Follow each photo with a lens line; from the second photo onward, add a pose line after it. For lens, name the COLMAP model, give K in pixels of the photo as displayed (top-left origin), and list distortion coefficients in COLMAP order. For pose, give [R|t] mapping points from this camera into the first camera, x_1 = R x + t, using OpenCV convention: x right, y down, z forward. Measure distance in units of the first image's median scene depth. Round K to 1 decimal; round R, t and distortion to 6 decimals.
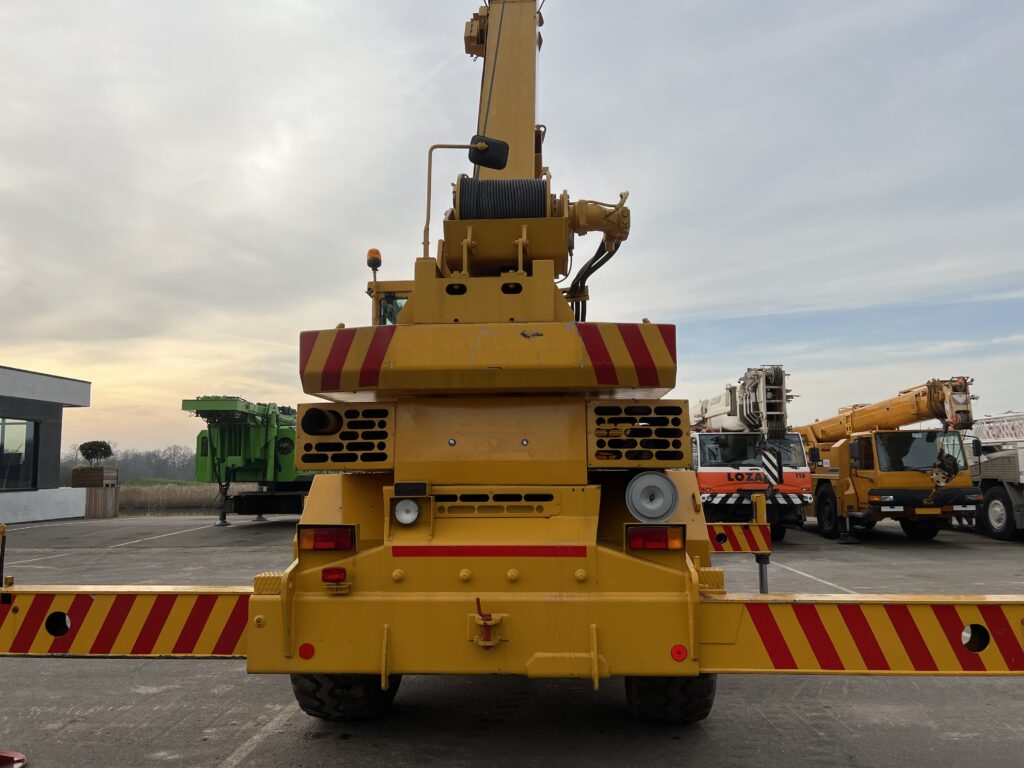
lens RADIAL K [[772.7, 0, 515.6], [0, 772.7, 384.8], [0, 0, 1]] dist [0.051027, -0.051835]
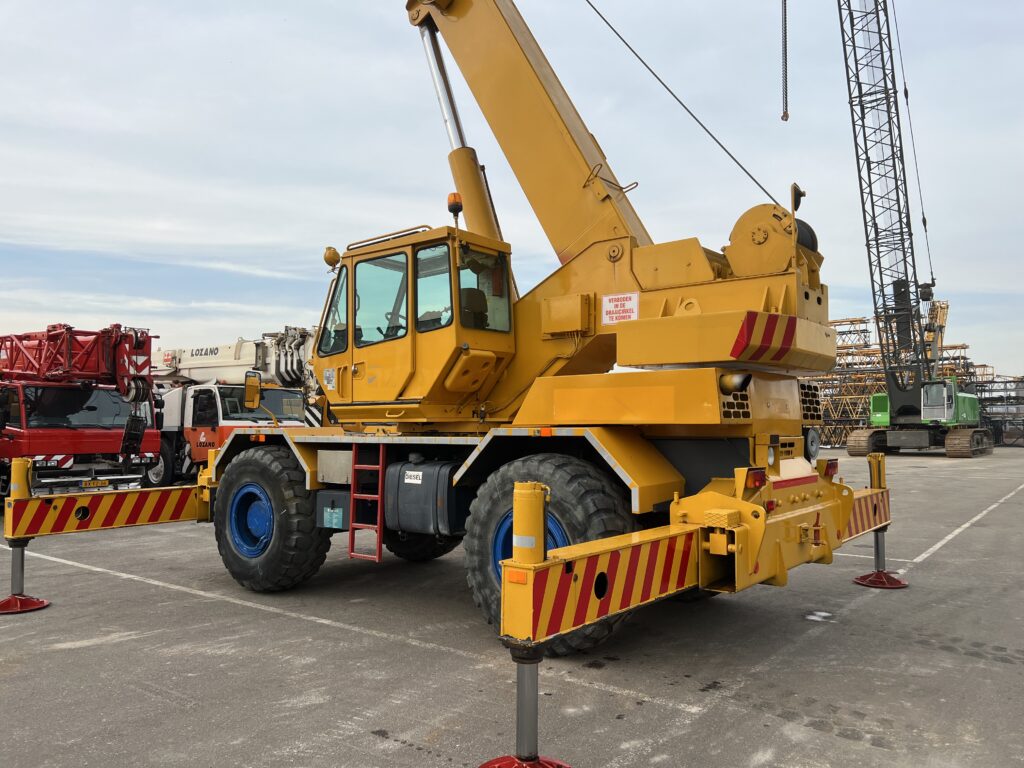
lens RADIAL K [[772.7, 0, 520.9], [0, 772.7, 379.9], [0, 0, 1]] dist [0.051027, -0.051835]
pose [[0.568901, 0.052649, 0.820719, -1.336375], [-0.096236, 0.995354, 0.002857, 0.063784], [-0.816756, -0.080609, 0.571325, 0.537041]]
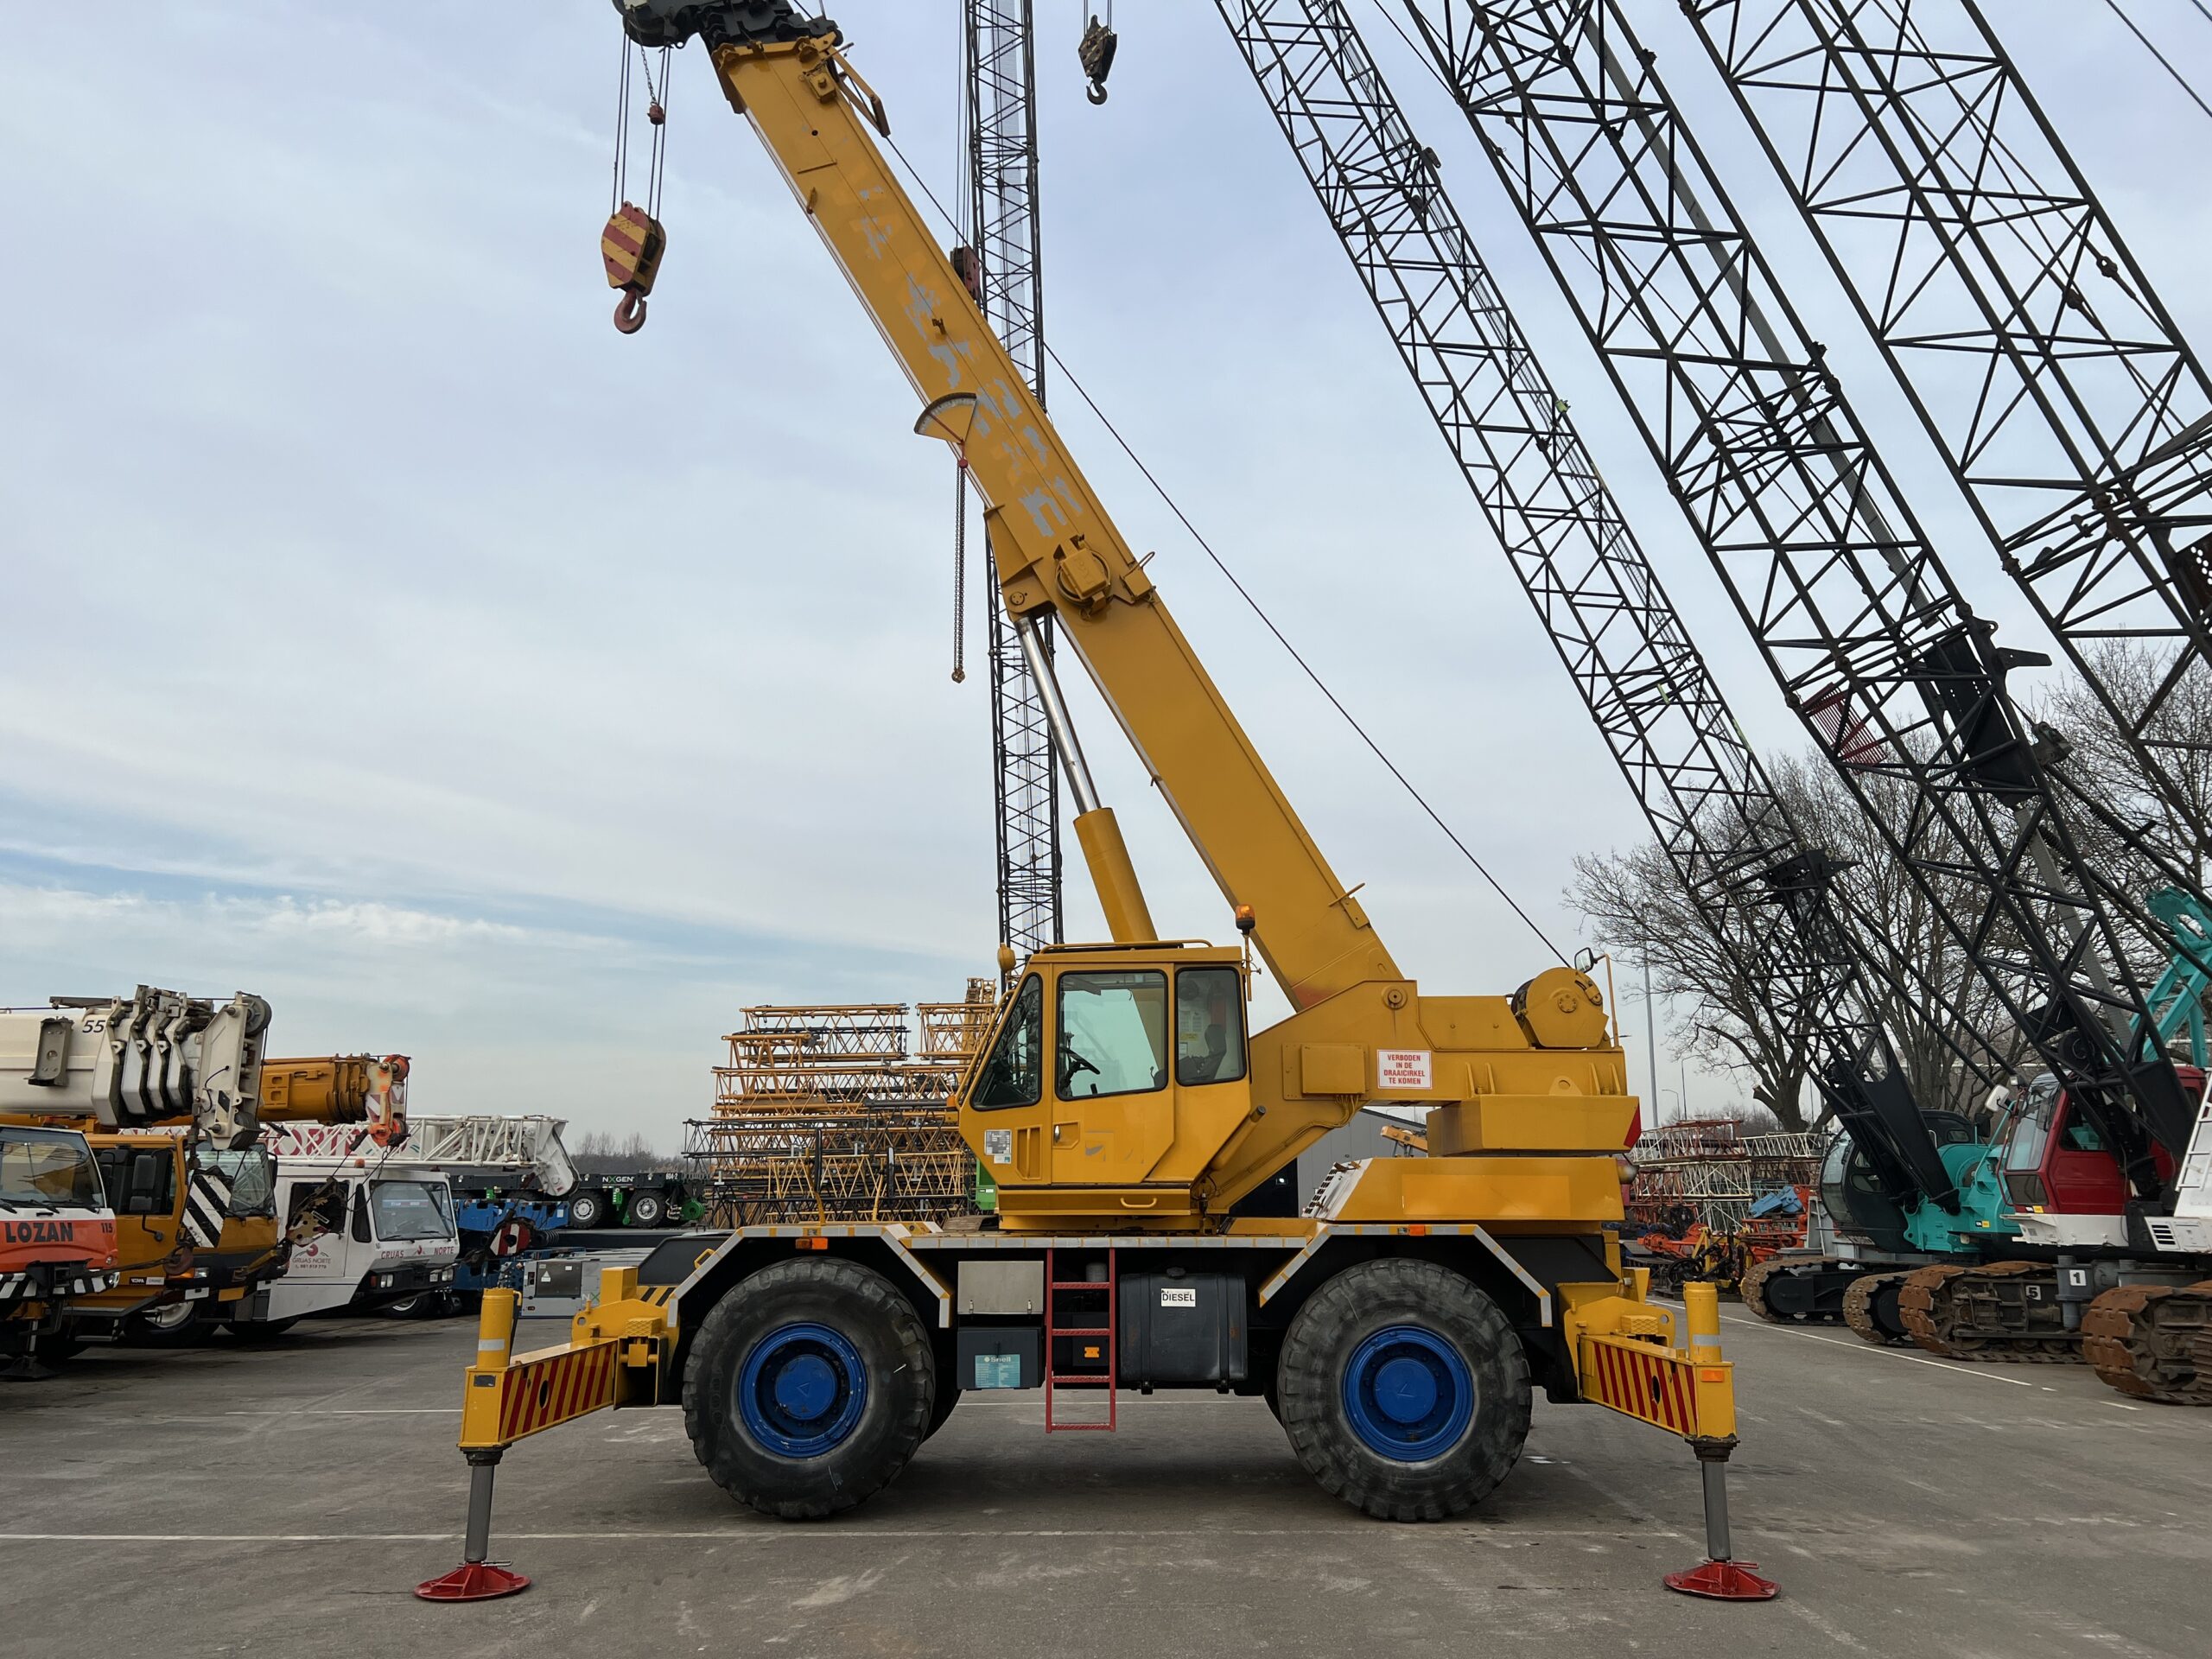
lens RADIAL K [[1669.2, 0, 1111.9], [0, 1669.2, 823.4], [0, 0, 1]] dist [0.051027, -0.051835]
pose [[-0.024107, 0.228340, 0.973283, -2.489664], [-0.113418, 0.966656, -0.229594, 0.179866], [-0.993255, -0.115923, 0.002595, 1.640710]]
